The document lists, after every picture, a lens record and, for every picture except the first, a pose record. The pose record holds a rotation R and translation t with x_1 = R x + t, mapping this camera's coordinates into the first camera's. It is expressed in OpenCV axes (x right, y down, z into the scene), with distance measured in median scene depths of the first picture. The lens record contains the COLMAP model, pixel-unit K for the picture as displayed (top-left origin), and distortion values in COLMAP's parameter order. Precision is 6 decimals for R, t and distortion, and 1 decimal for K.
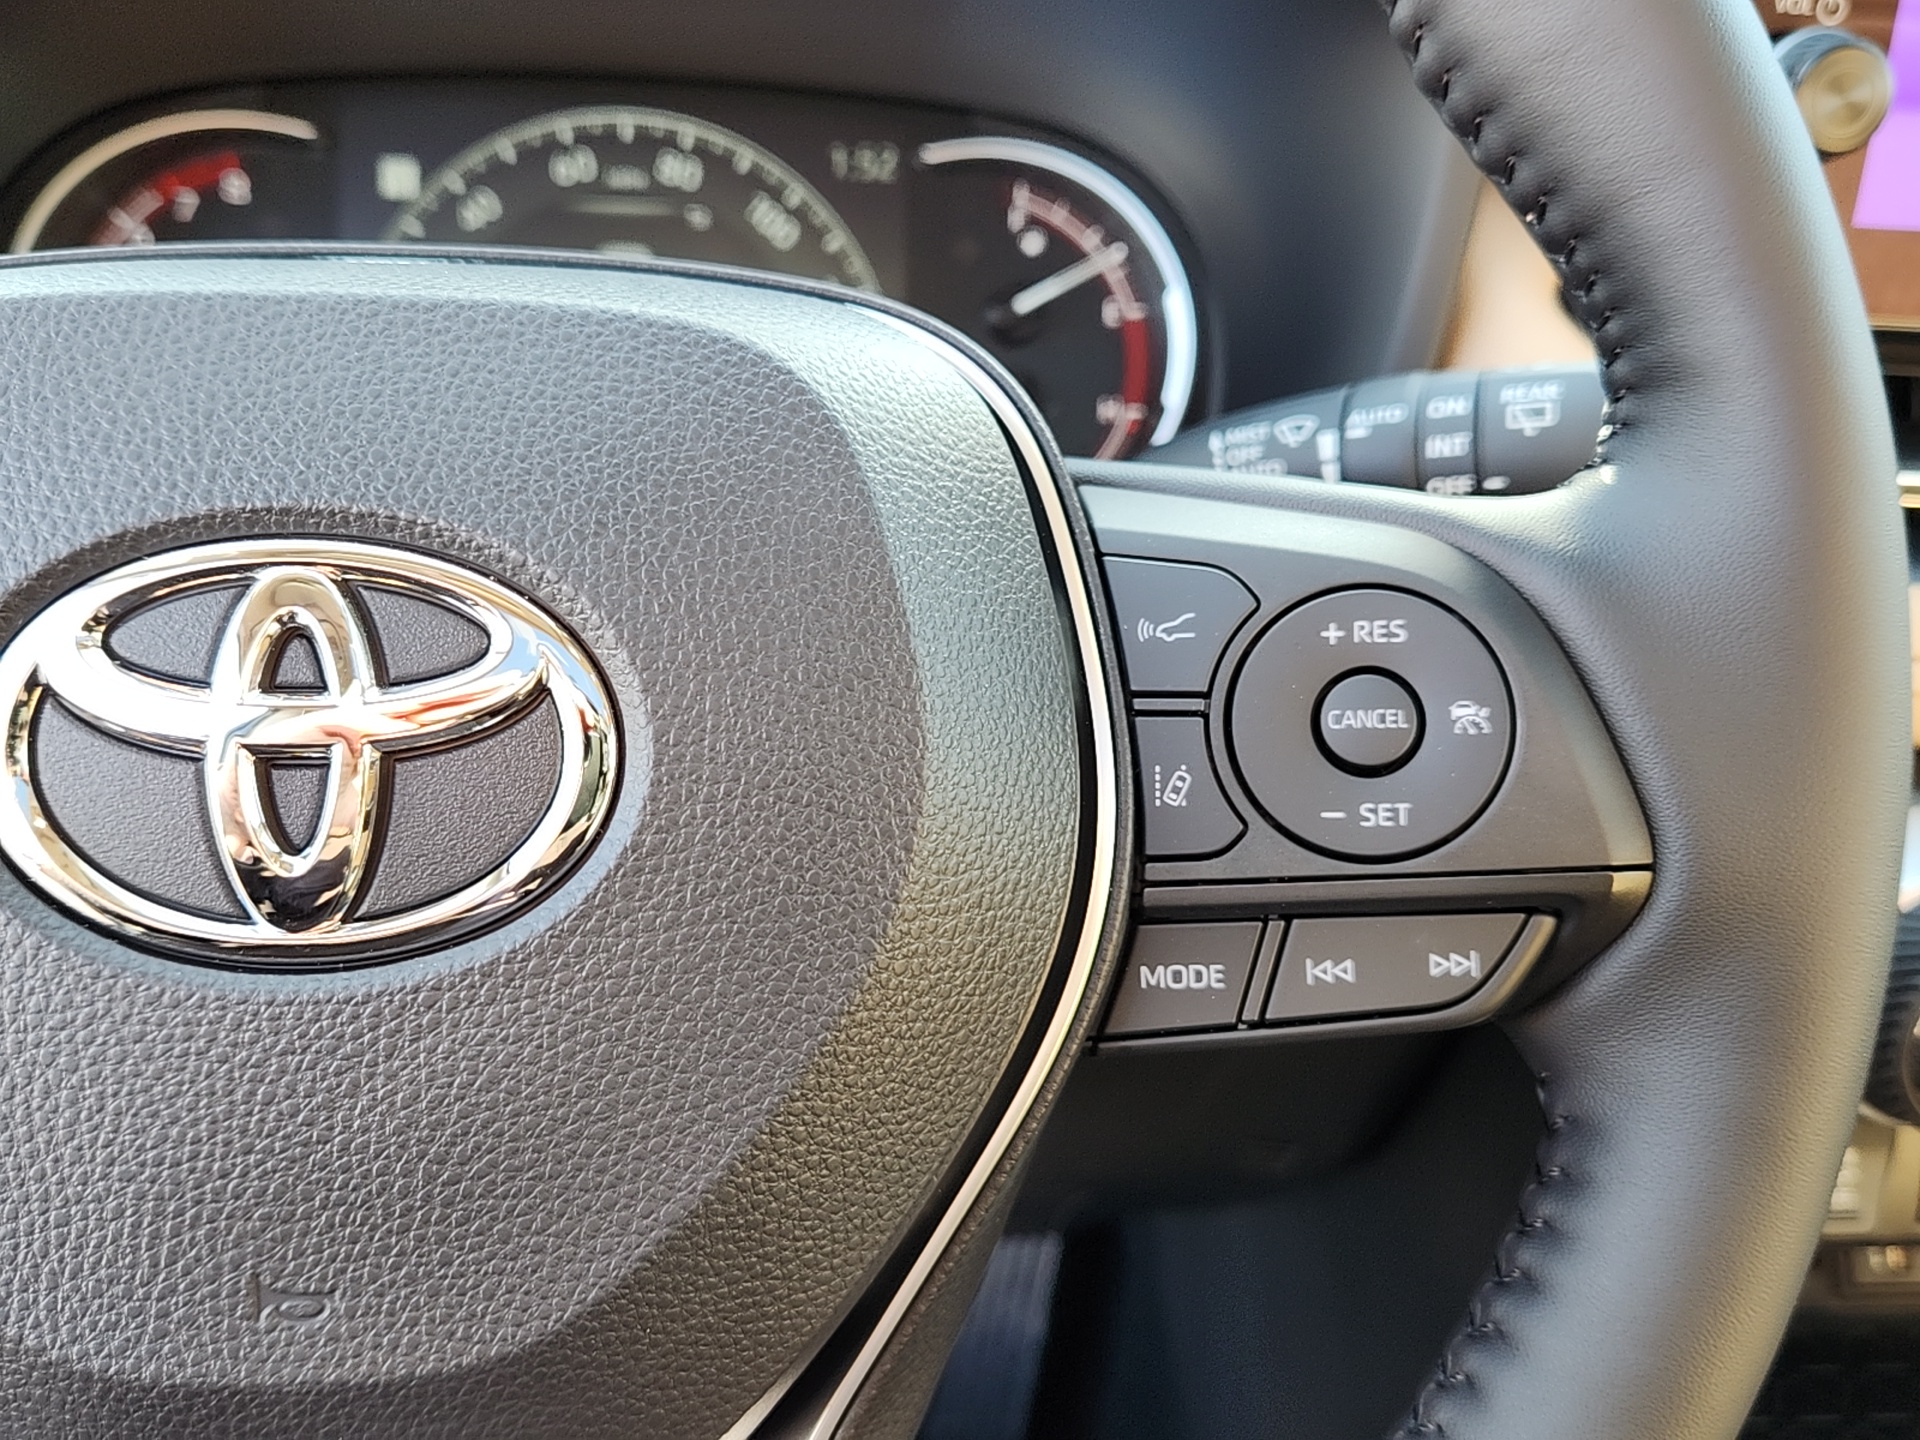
lens RADIAL K [[1569.4, 0, 964.5], [0, 1569.4, 724.0], [0, 0, 1]] dist [0.010882, -0.008341]
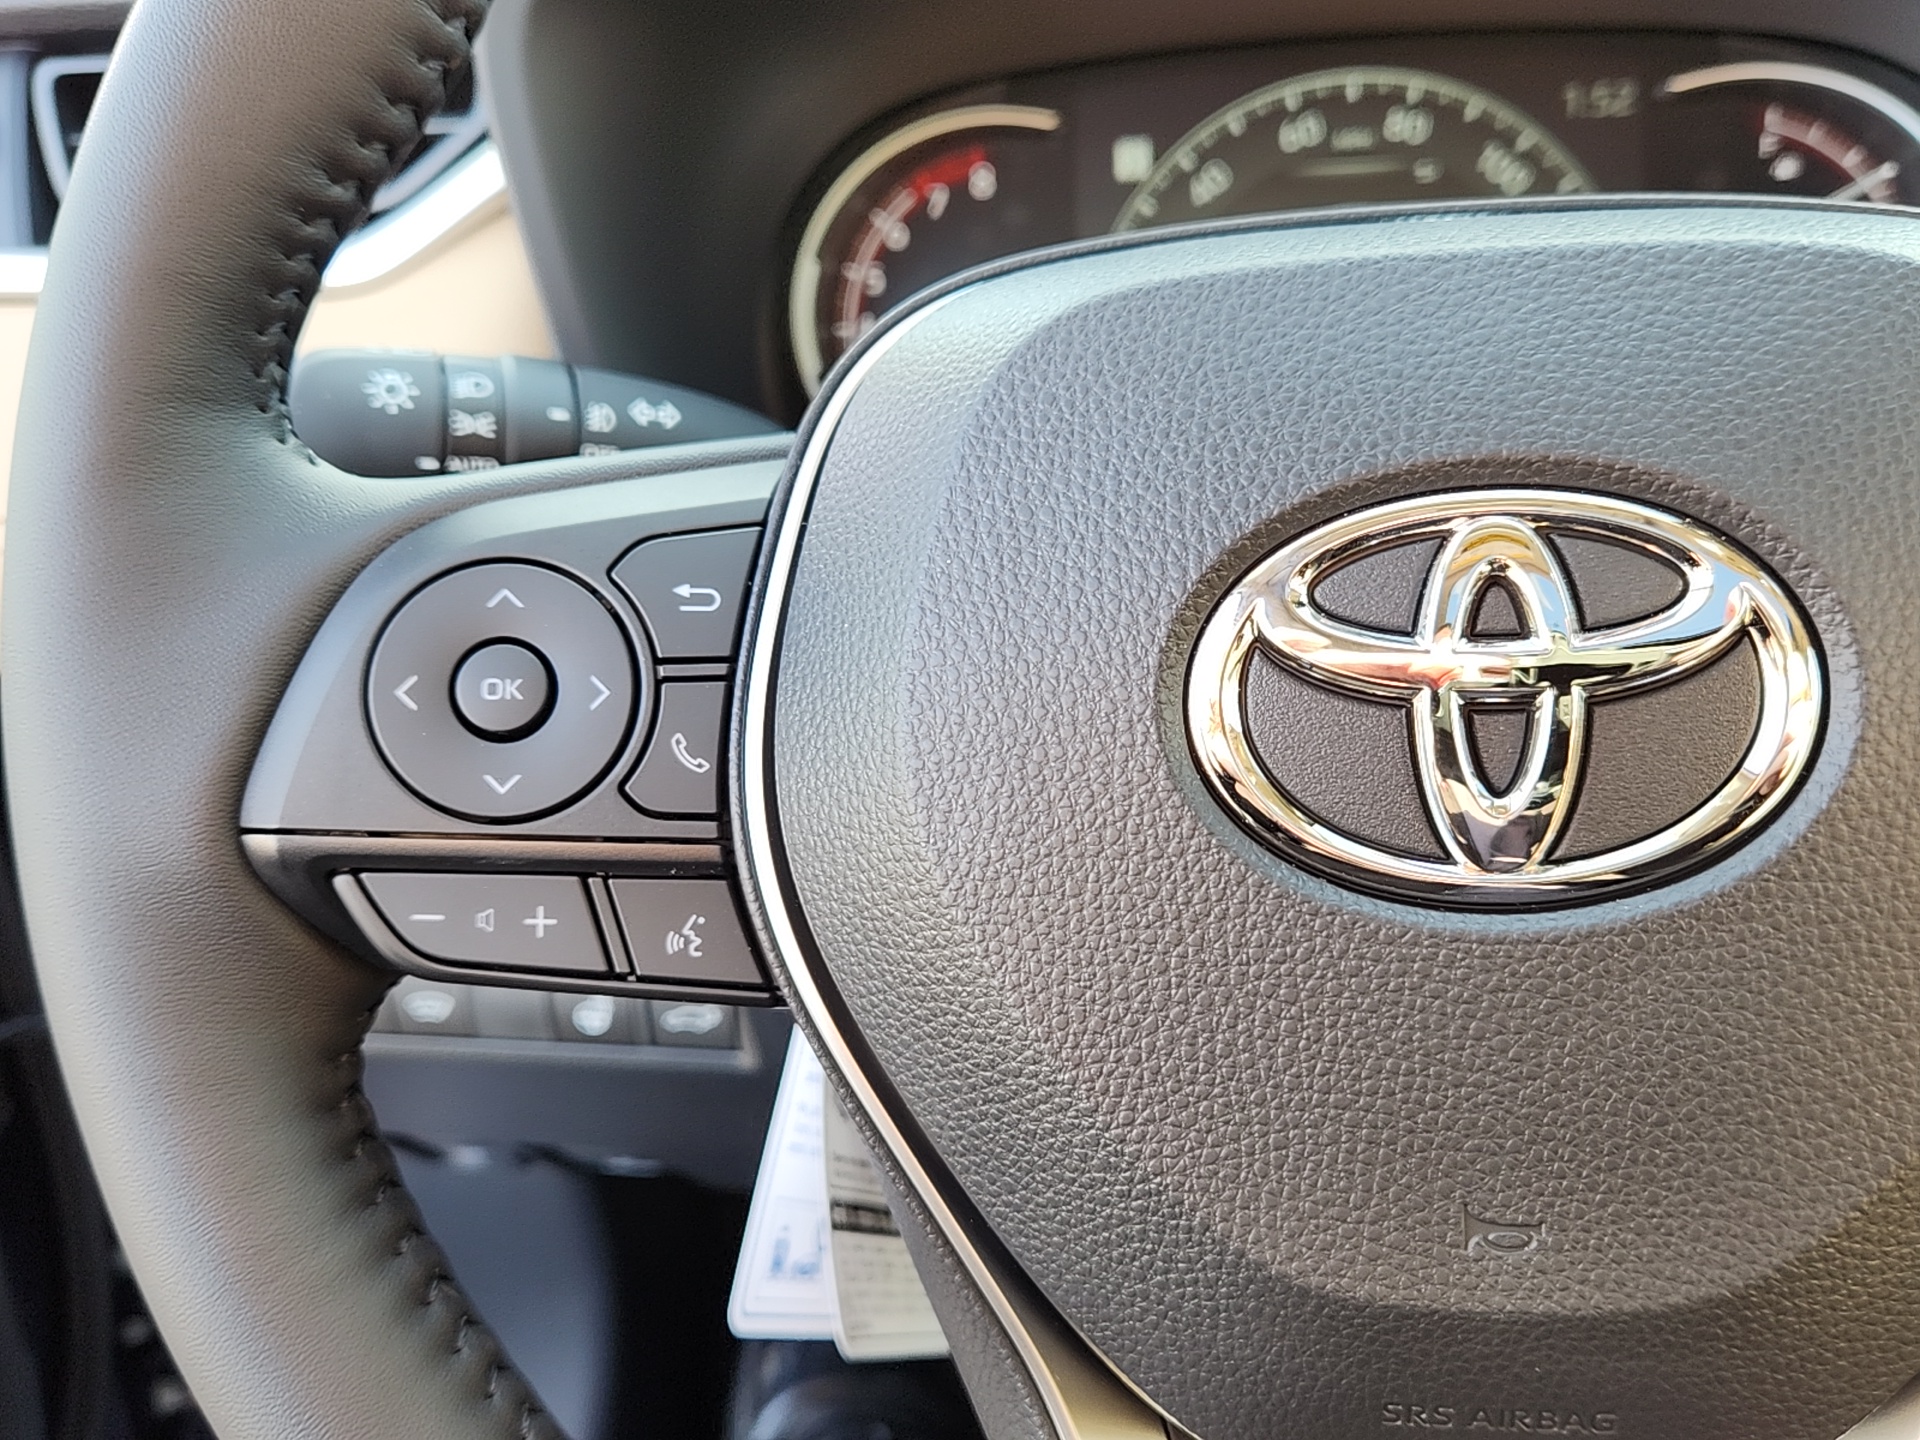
lens RADIAL K [[1553.1, 0, 985.1], [0, 1553.1, 714.9], [0, 0, 1]] dist [0.050537, -0.061769]
pose [[0.979904, -0.016376, -0.198794, -0.548834], [0.018800, 0.999770, 0.010310, 0.012164], [0.198580, -0.013840, 0.979987, -0.065044]]
